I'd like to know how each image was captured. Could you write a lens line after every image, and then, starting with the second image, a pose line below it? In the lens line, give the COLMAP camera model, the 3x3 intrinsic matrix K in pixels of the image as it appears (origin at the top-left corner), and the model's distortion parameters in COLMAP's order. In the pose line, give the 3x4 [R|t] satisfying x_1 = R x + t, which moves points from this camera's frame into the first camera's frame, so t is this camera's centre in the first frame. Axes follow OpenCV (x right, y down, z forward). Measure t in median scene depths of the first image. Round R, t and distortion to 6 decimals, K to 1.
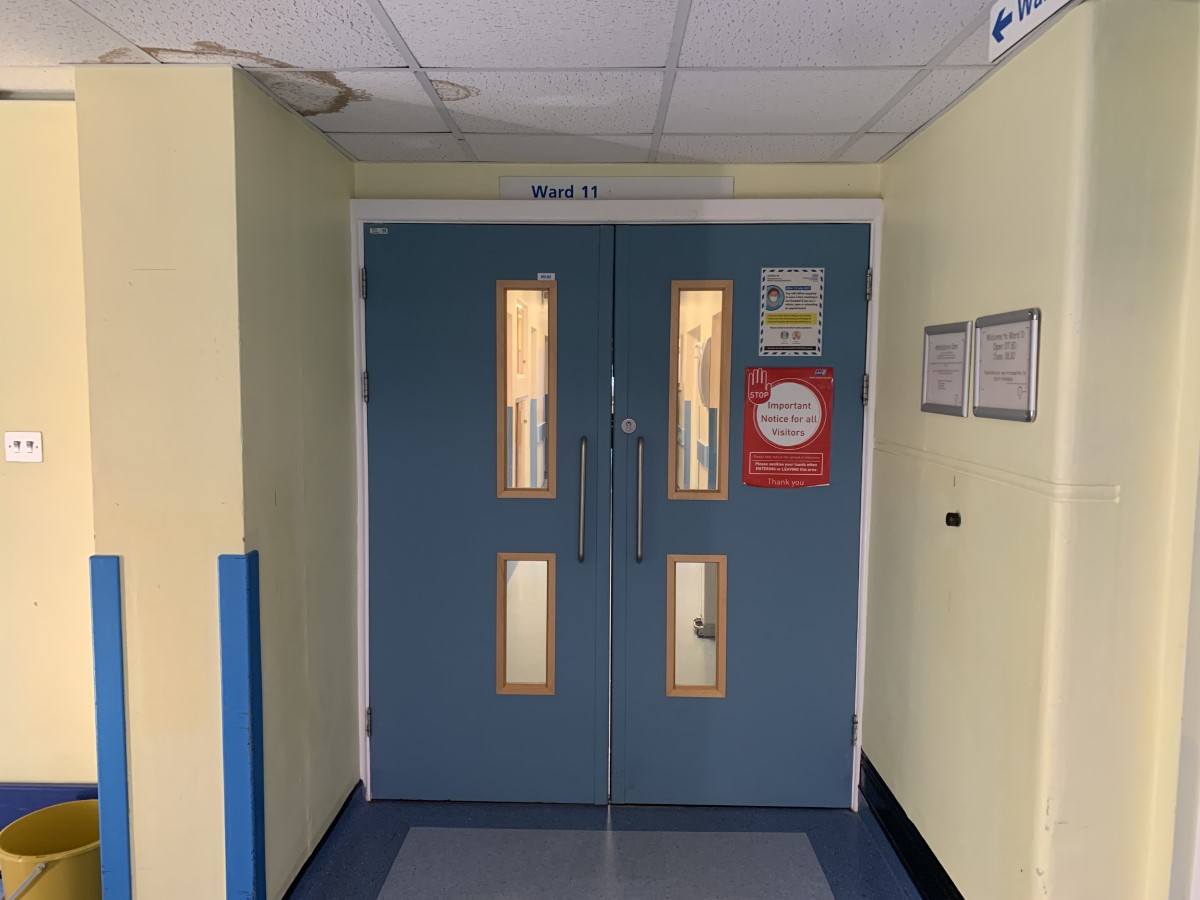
lens RADIAL K [[906.4, 0, 591.6], [0, 906.4, 454.9], [0, 0, 1]] dist [0.031331, -0.035185]
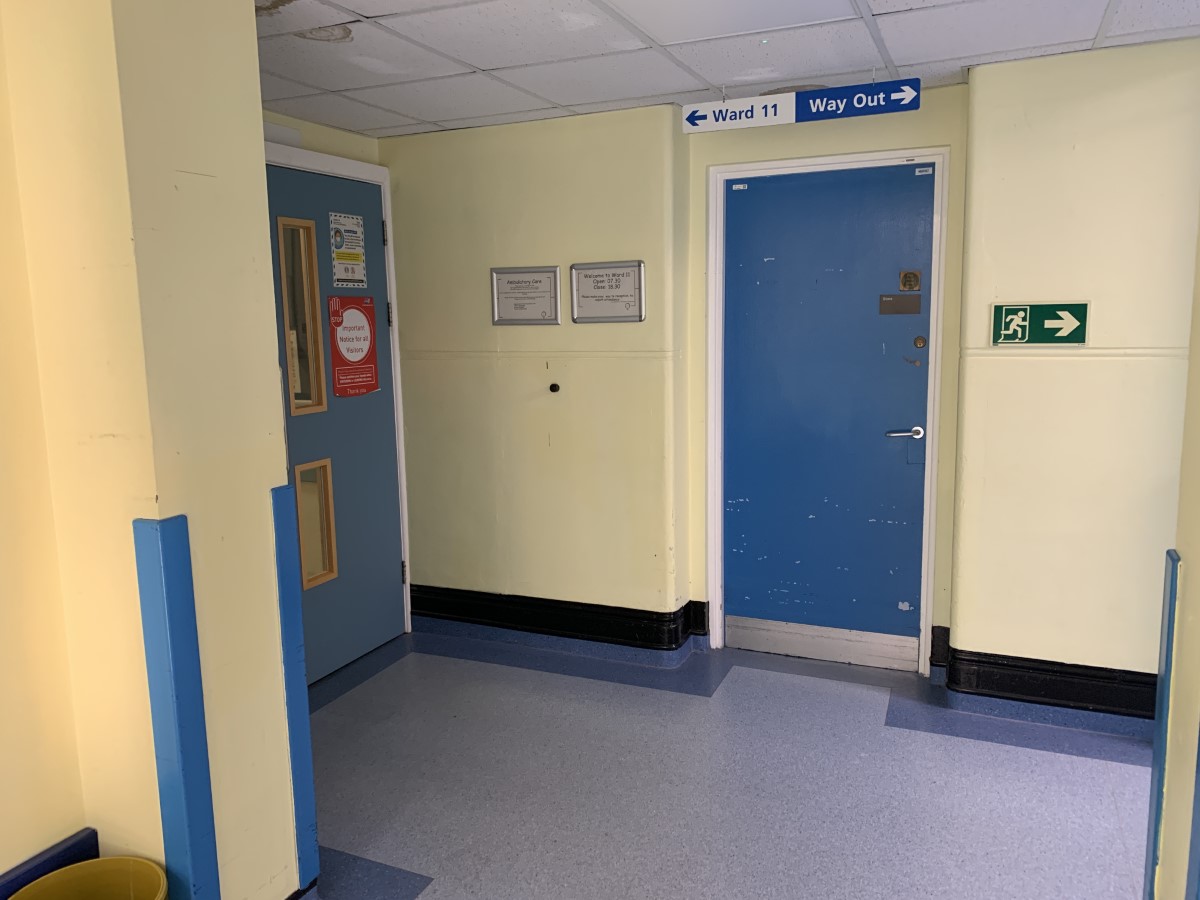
lens RADIAL K [[906.4, 0, 591.6], [0, 906.4, 454.9], [0, 0, 1]] dist [0.031331, -0.035185]
pose [[0.371859, -0.154888, 0.915276, -0.823374], [0.102128, 0.986823, 0.125503, -0.006262], [-0.922654, 0.046806, 0.382777, 0.239613]]
